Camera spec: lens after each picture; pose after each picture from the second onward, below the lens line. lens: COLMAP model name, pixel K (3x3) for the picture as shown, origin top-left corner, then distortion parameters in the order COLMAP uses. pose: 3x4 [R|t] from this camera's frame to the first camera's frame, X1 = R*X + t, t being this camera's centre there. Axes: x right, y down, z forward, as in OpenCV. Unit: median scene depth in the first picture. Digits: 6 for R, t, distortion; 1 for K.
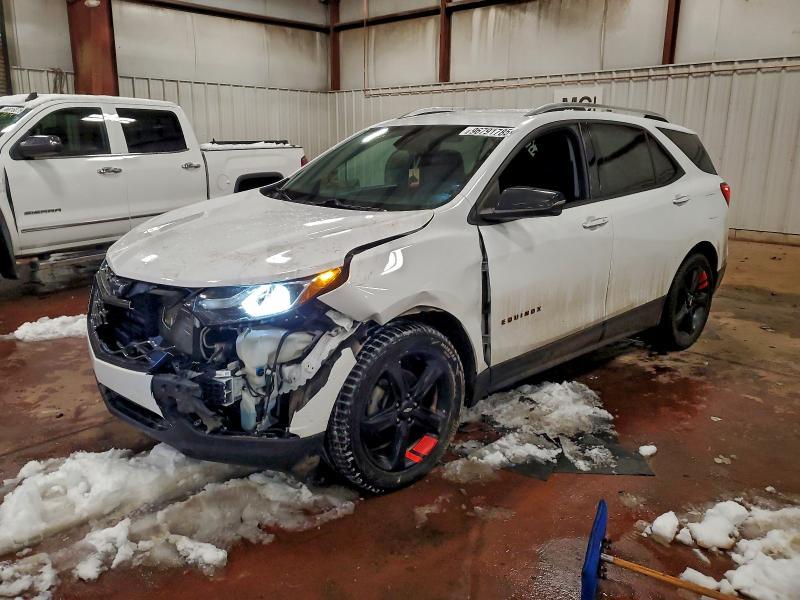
lens RADIAL K [[635.3, 0, 395.3], [0, 635.3, 294.5], [0, 0, 1]] dist [0.002430, 0.024854]
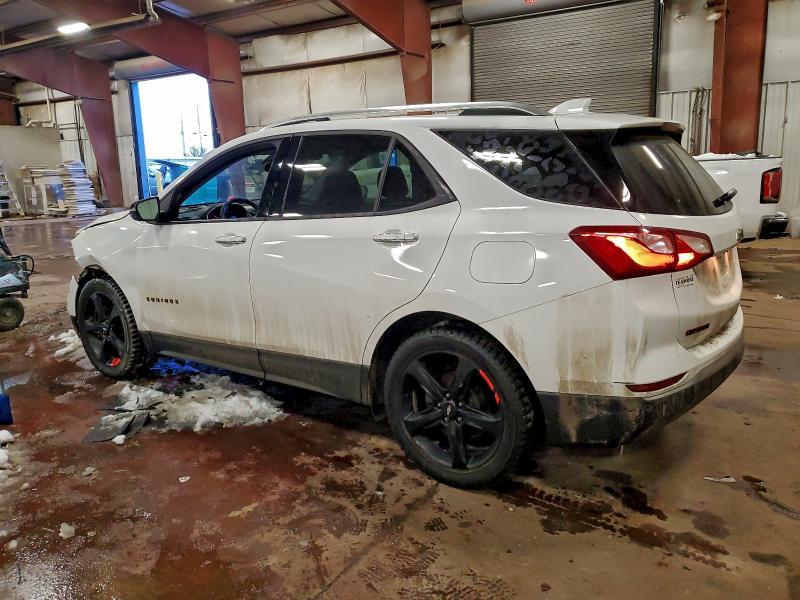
lens RADIAL K [[635.3, 0, 397.4], [0, 635.3, 304.6], [0, 0, 1]] dist [0.002430, 0.024854]
pose [[0.184613, 0.197574, -0.962747, 1.155192], [-0.202684, 0.966182, 0.159413, -0.195194], [0.961685, 0.165703, 0.218415, 0.912499]]
